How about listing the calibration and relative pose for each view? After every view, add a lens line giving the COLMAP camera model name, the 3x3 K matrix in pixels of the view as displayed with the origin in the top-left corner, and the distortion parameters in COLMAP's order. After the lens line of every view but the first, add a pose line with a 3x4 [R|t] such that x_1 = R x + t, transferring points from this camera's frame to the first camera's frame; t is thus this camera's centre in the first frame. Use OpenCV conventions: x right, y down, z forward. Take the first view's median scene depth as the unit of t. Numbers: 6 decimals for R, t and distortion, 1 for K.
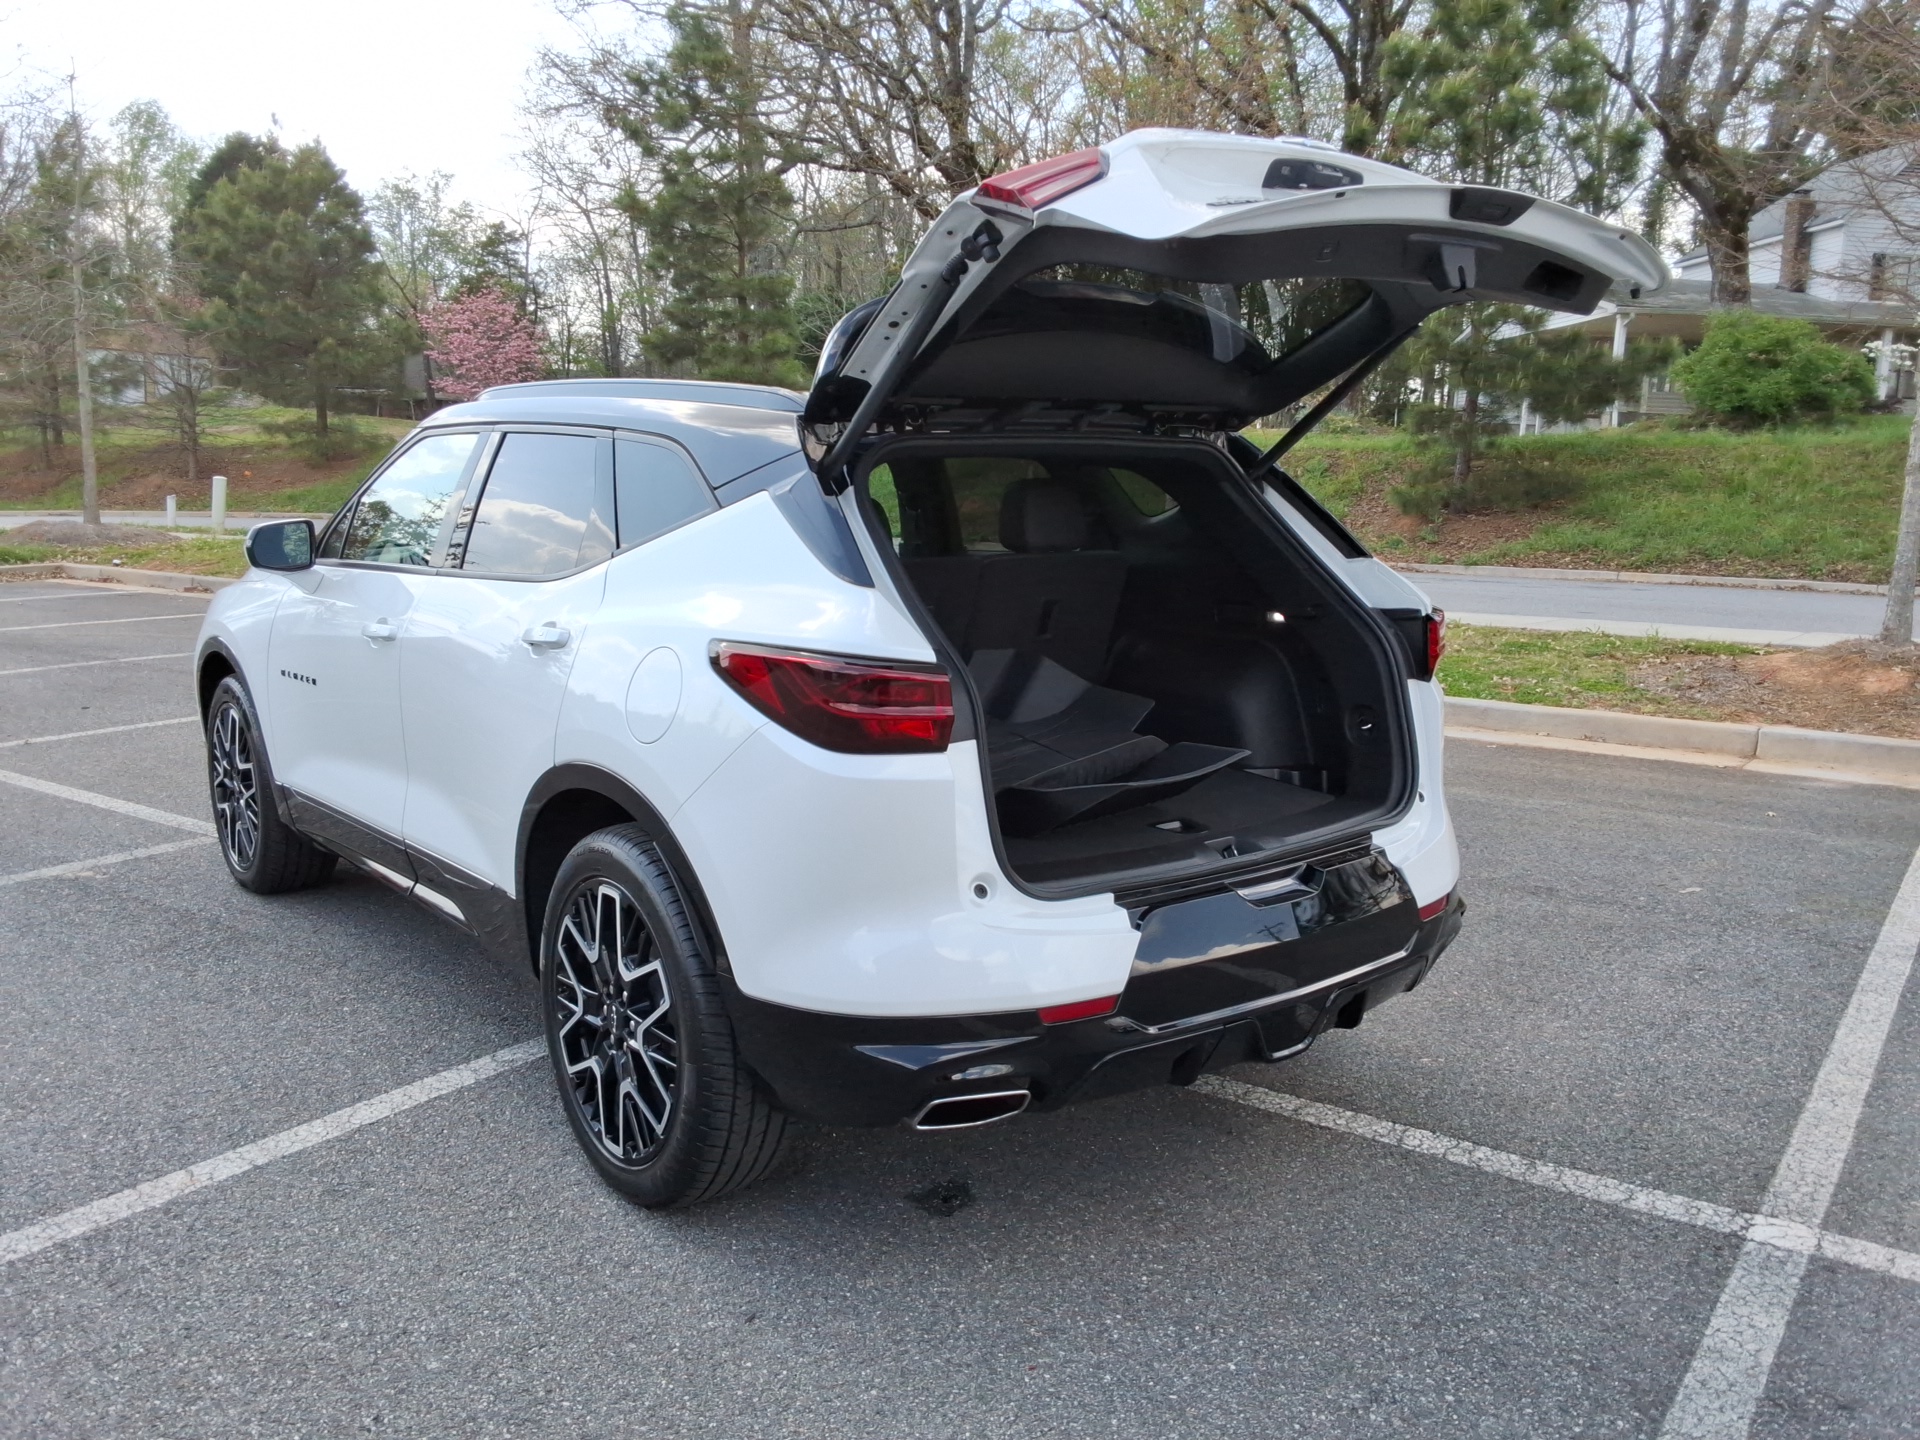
lens RADIAL K [[1543.5, 0, 974.0], [0, 1543.5, 693.3], [0, 0, 1]] dist [0.094550, -0.145907]
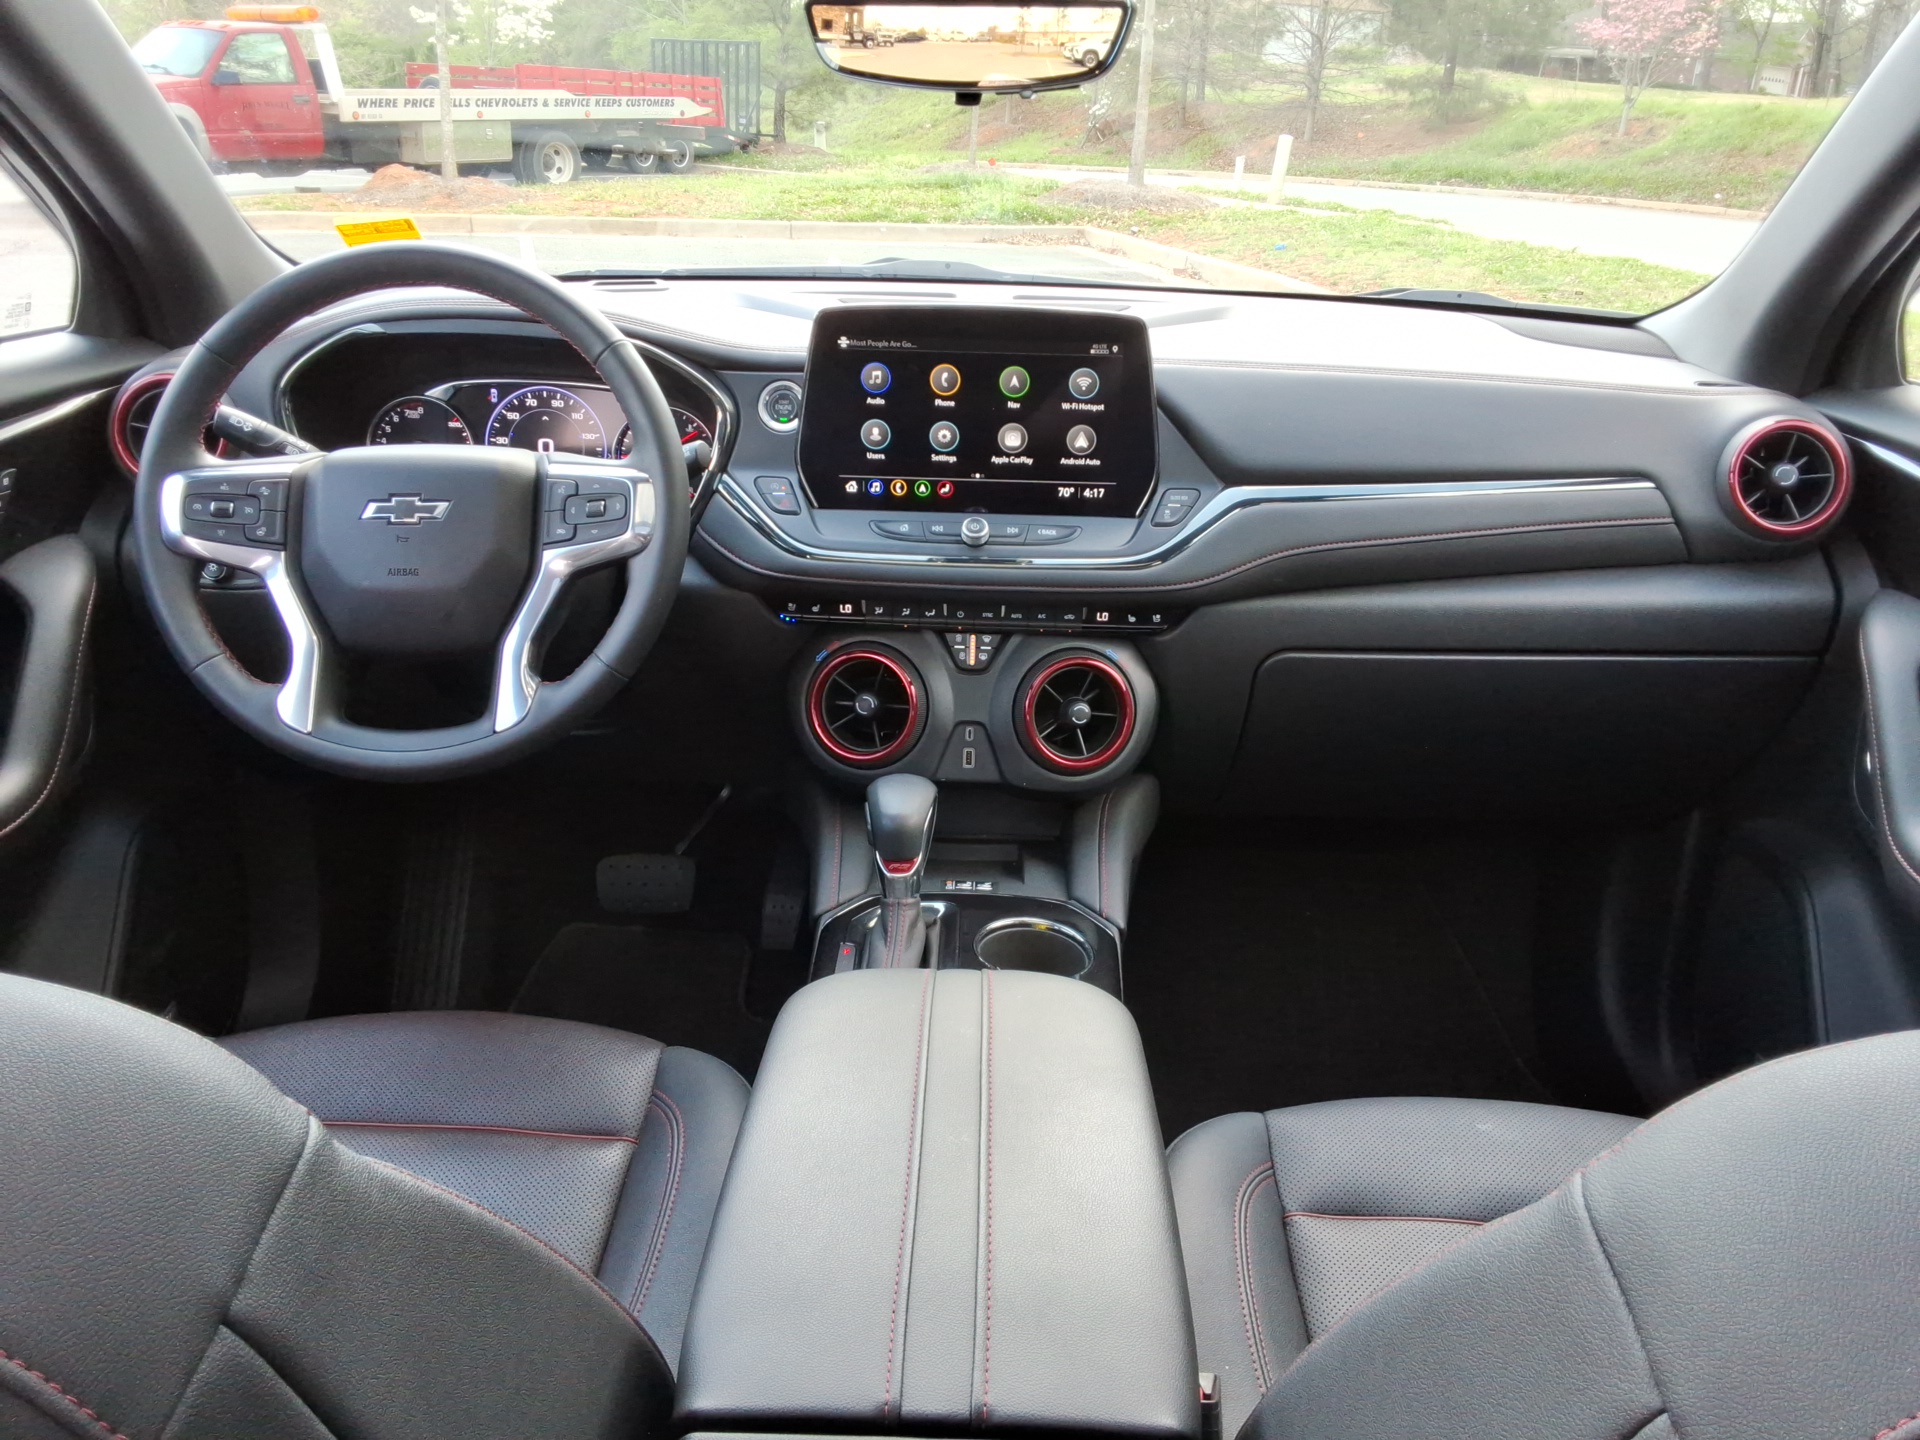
lens RADIAL K [[1543.5, 0, 981.4], [0, 1543.5, 706.8], [0, 0, 1]] dist [0.094550, -0.145907]
pose [[0.772128, 0.246752, -0.585603, -0.120568], [-0.123310, 0.962195, 0.242848, -0.123191], [0.623388, -0.115299, 0.773365, 1.036493]]
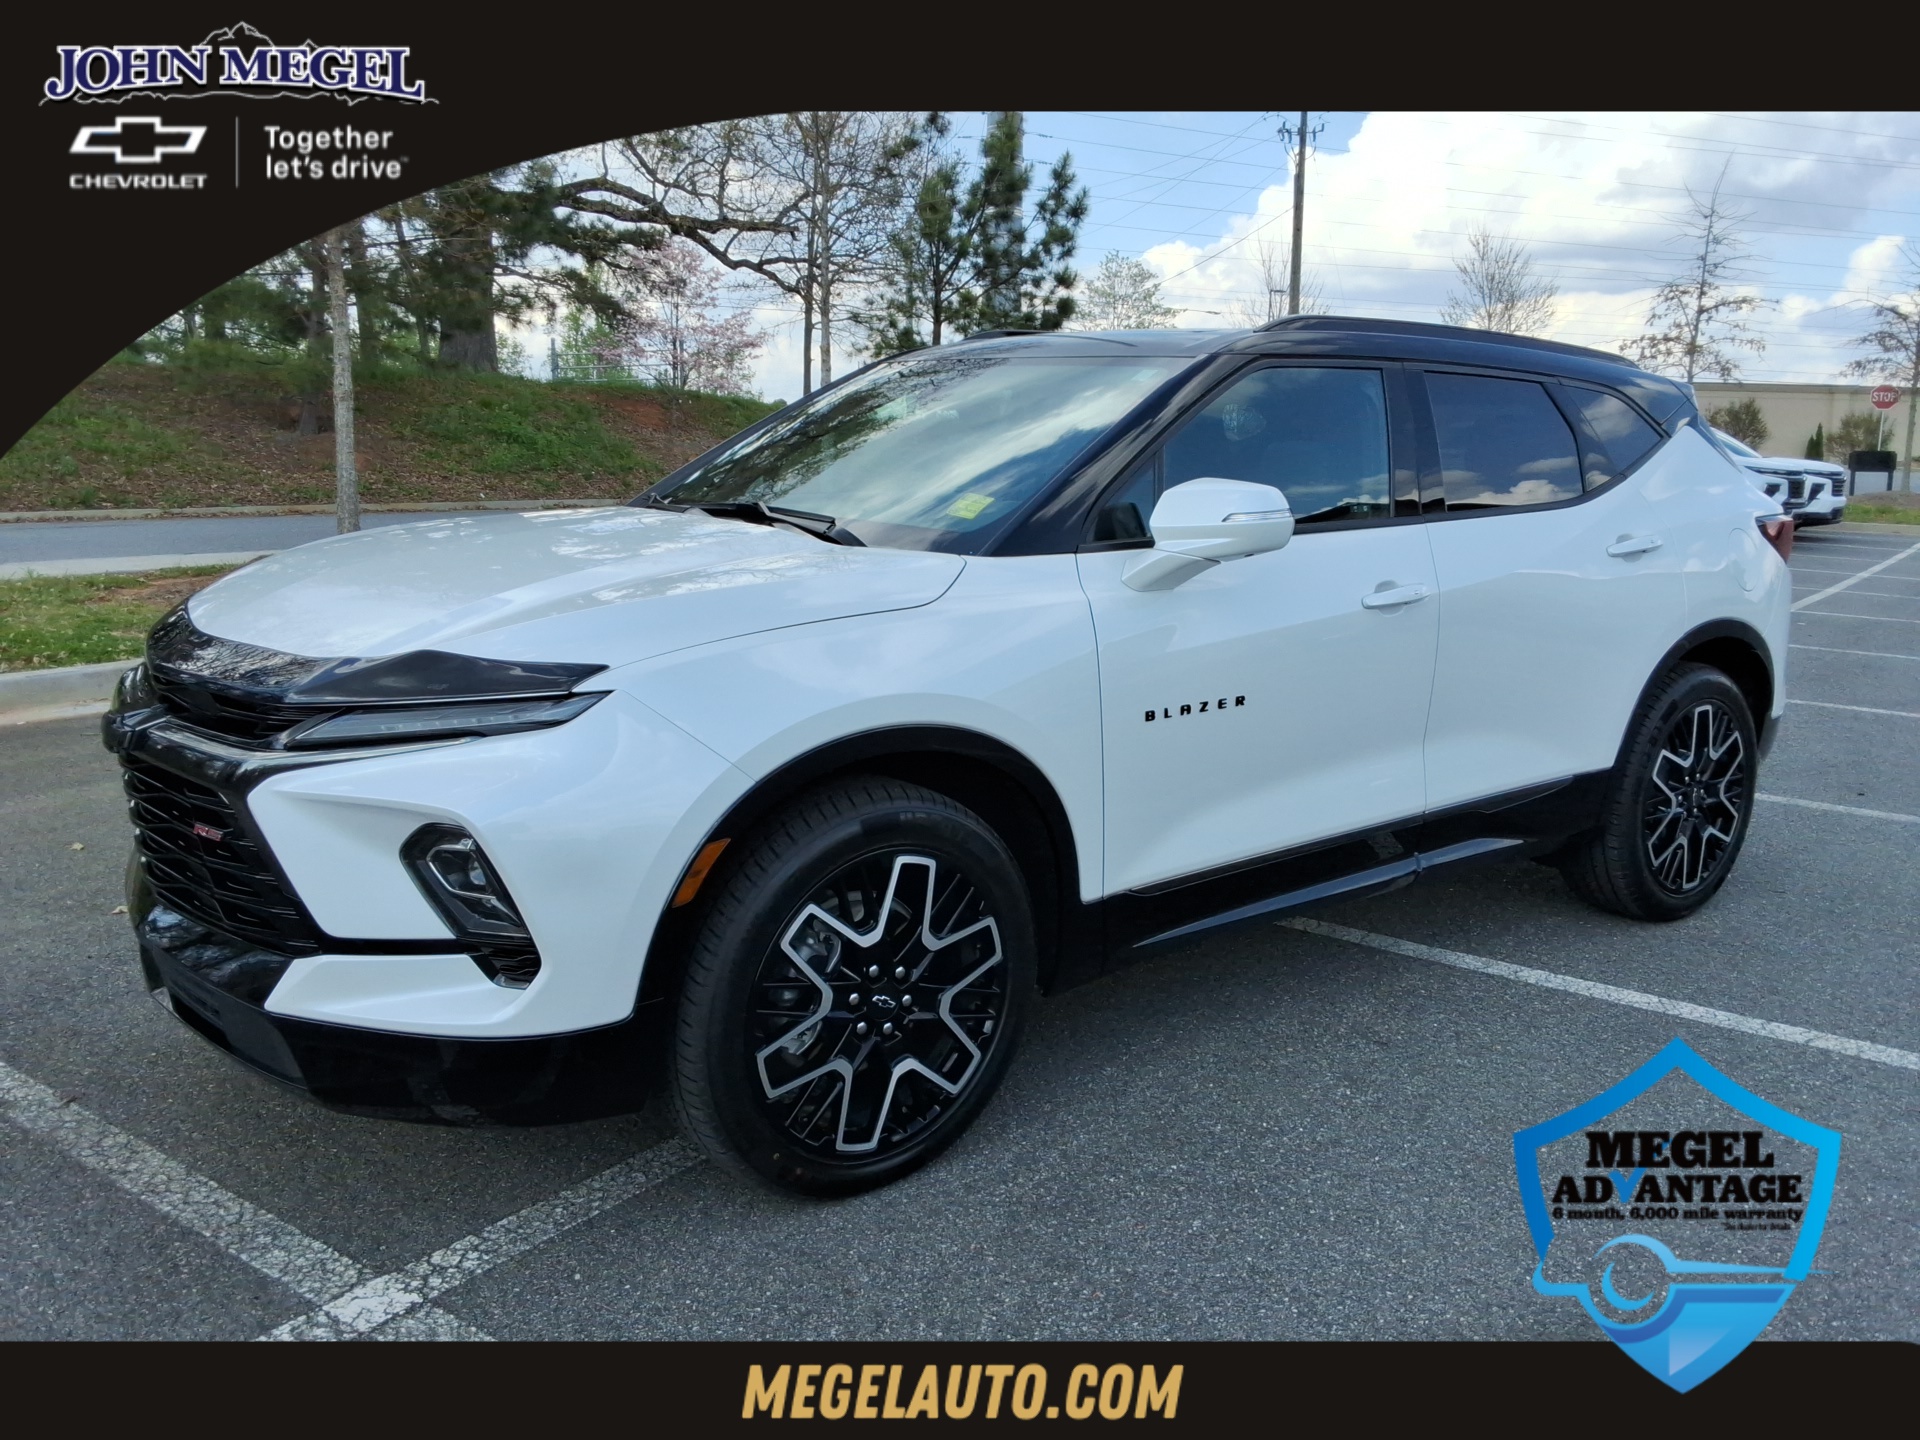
lens RADIAL K [[1543.5, 0, 985.5], [0, 1543.5, 702.3], [0, 0, 1]] dist [0.094550, -0.145907]
pose [[0.007109, -0.179643, 0.983706, -1.240320], [0.124558, 0.976229, 0.177377, -0.161889], [-0.992187, 0.121268, 0.029315, 1.205694]]
